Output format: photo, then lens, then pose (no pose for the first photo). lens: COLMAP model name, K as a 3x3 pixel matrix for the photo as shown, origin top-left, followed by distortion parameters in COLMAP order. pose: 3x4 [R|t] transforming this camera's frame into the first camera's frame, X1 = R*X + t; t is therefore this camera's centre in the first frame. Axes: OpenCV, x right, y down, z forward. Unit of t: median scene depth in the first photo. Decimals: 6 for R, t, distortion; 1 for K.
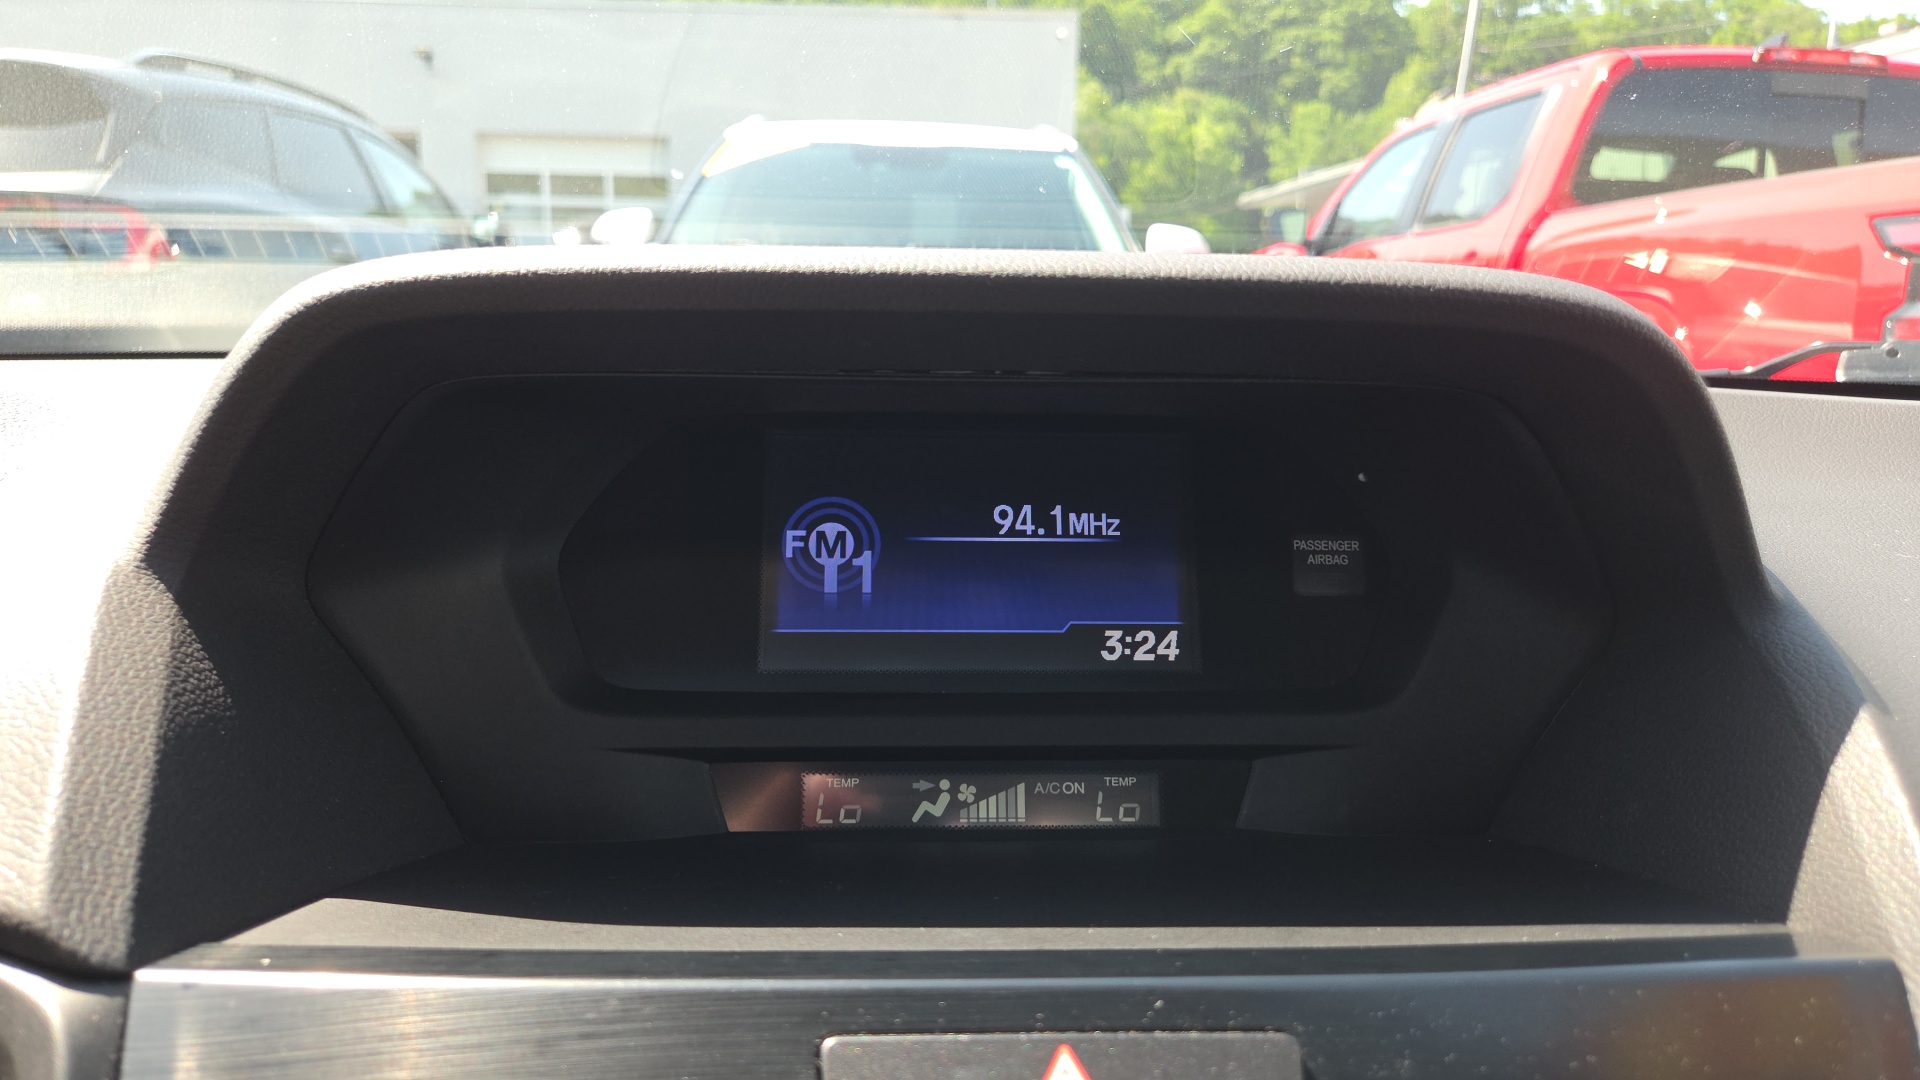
lens RADIAL K [[1299.2, 0, 963.4], [0, 1299.2, 529.7], [0, 0, 1]] dist [0.039317, -0.054180]
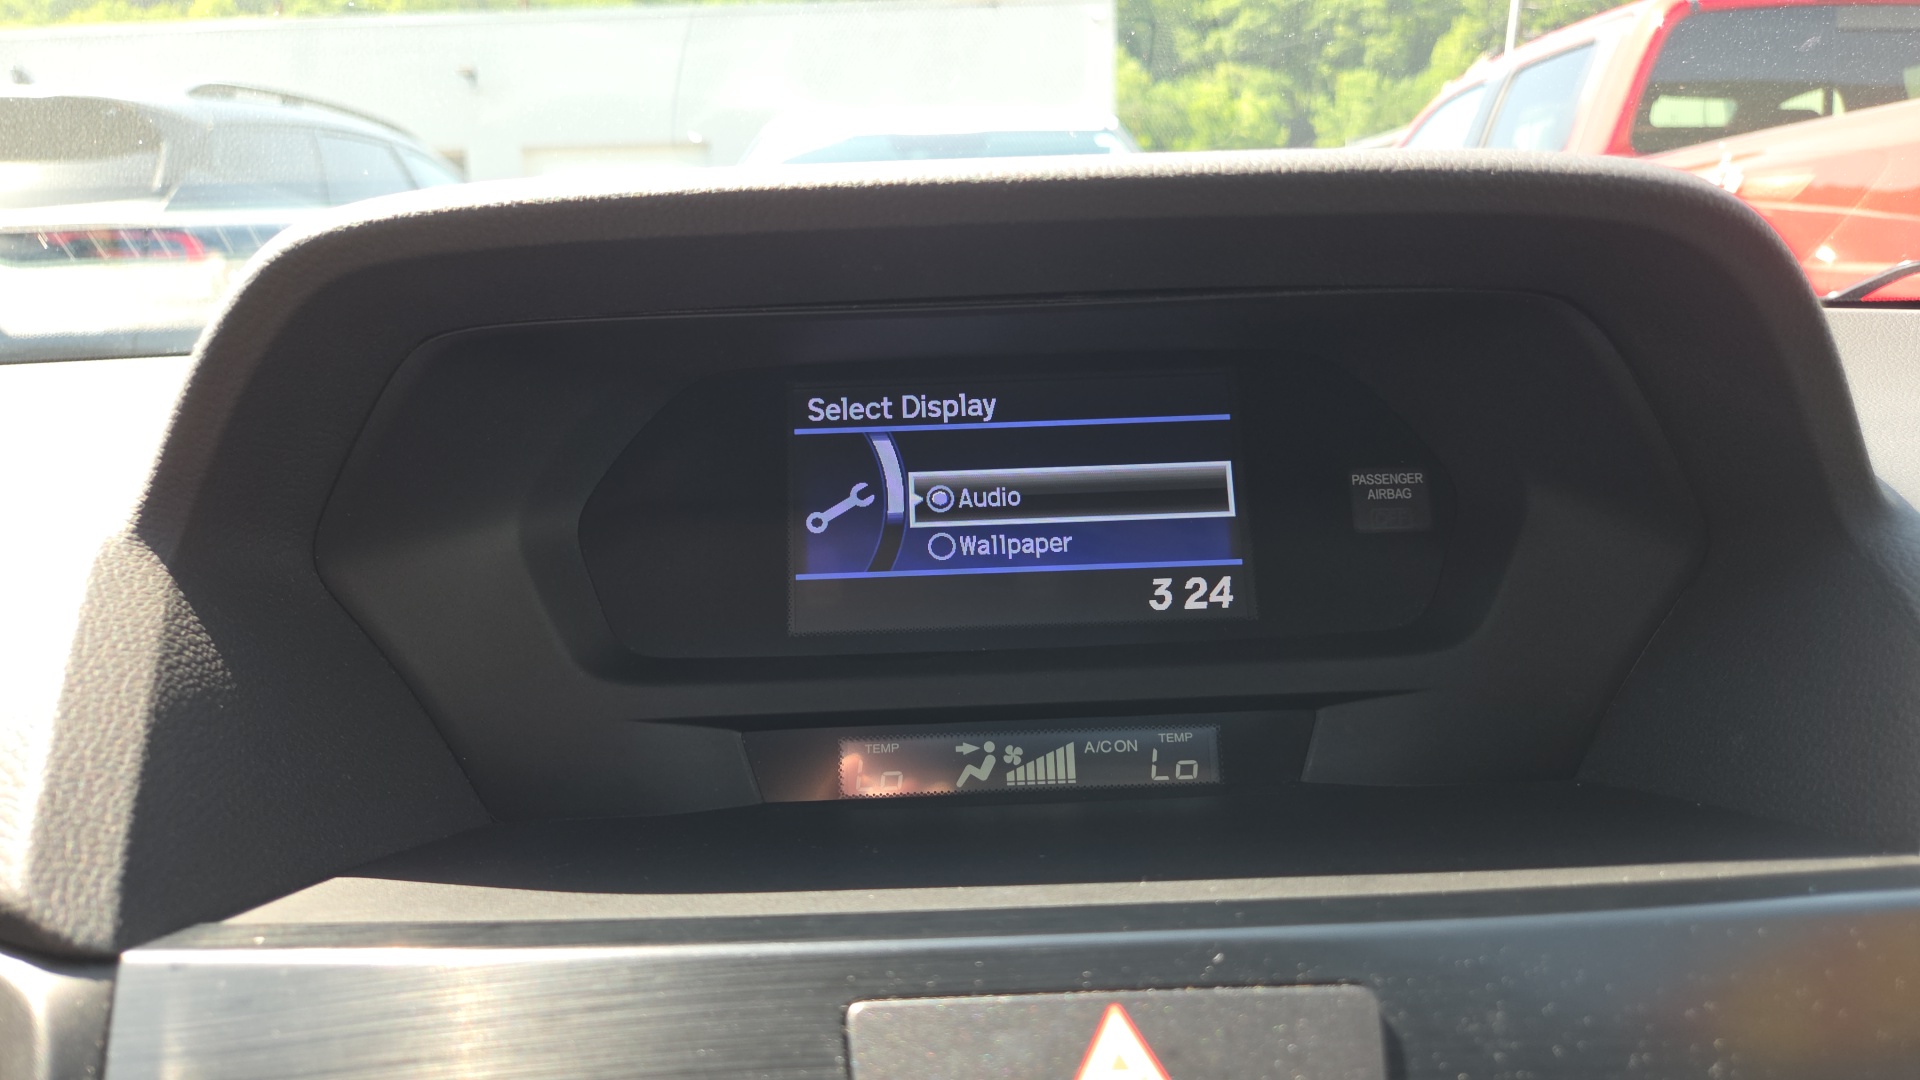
lens RADIAL K [[1299.2, 0, 963.4], [0, 1299.2, 529.7], [0, 0, 1]] dist [0.039317, -0.054180]
pose [[0.998150, -0.041689, -0.044251, 0.020837], [0.041934, 0.999110, 0.004624, 0.044660], [0.044019, -0.006471, 0.999010, 0.072908]]
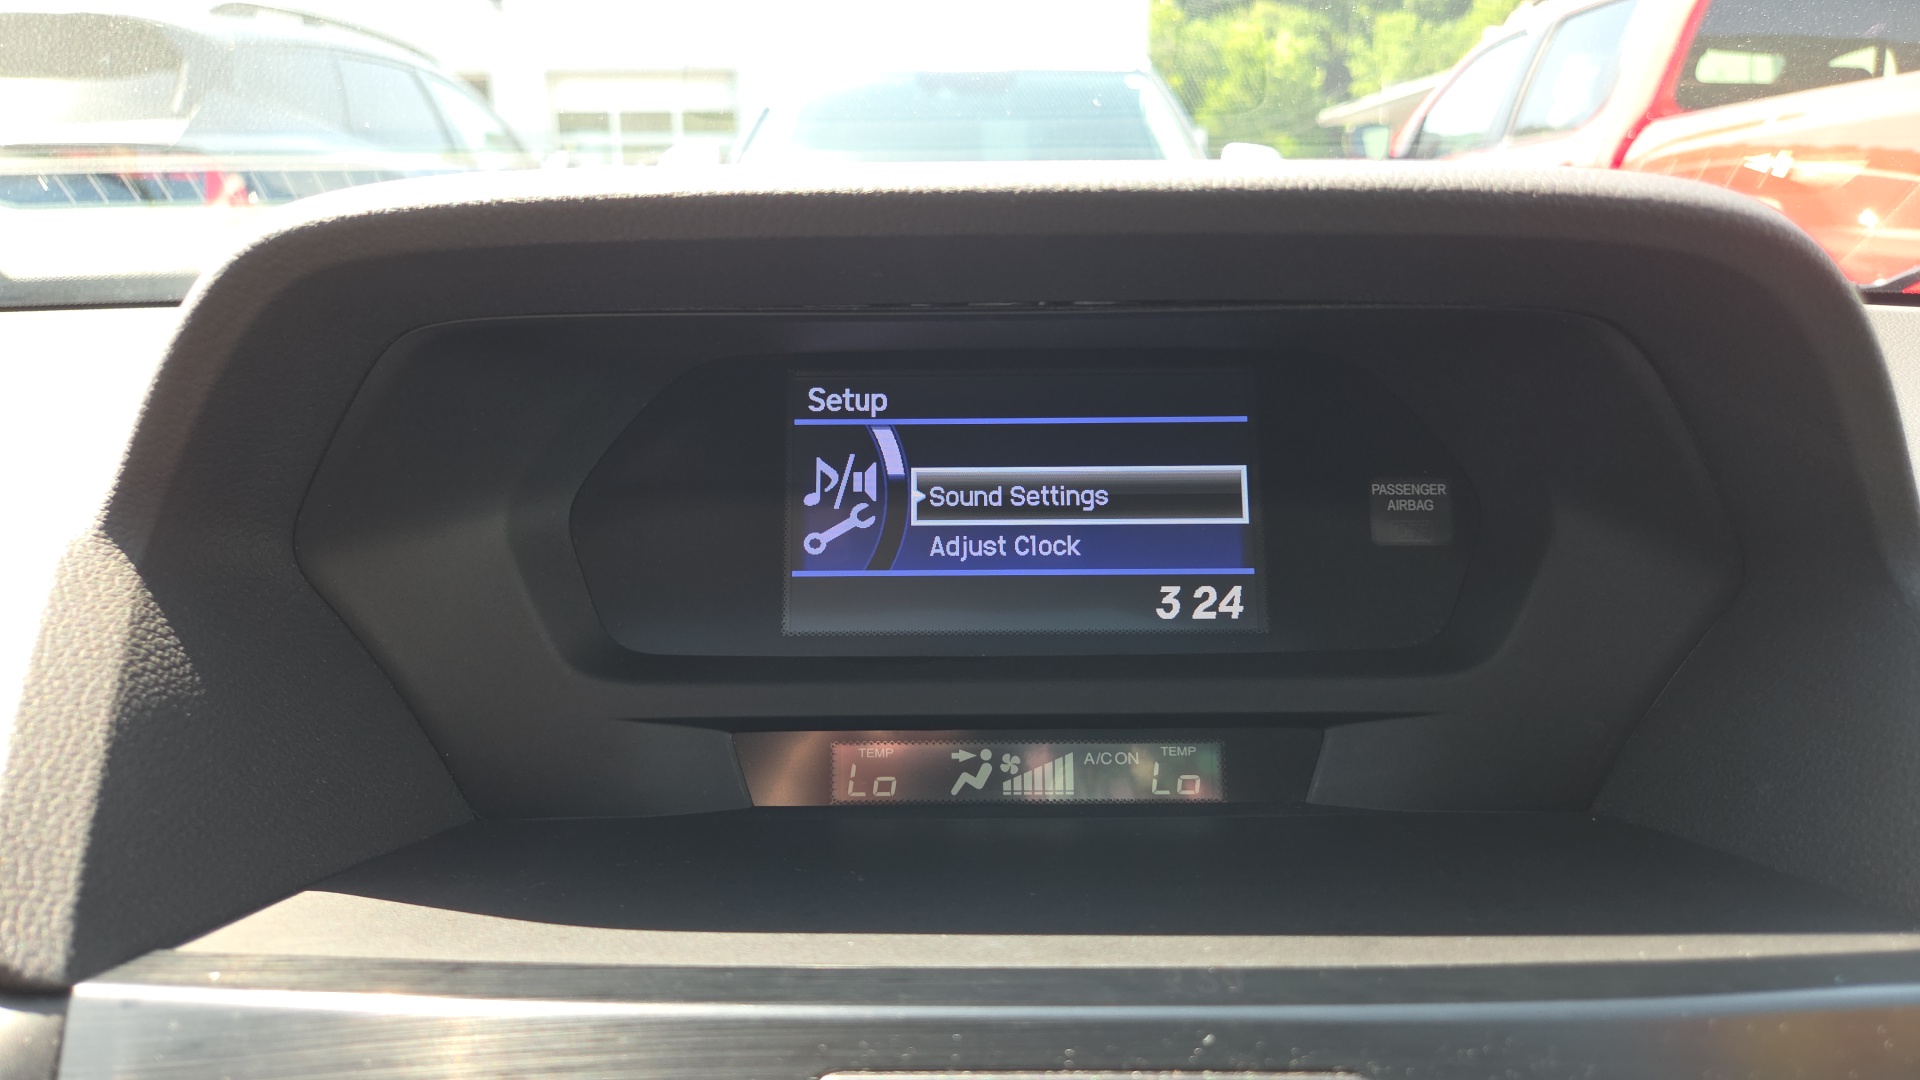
lens RADIAL K [[1300.9, 0, 962.1], [0, 1300.9, 521.3], [0, 0, 1]] dist [0.038036, -0.051582]
pose [[0.998180, -0.011014, -0.059287, 0.034386], [0.013674, 0.998909, 0.044657, -0.014863], [0.058731, -0.045387, 0.997242, 0.117947]]
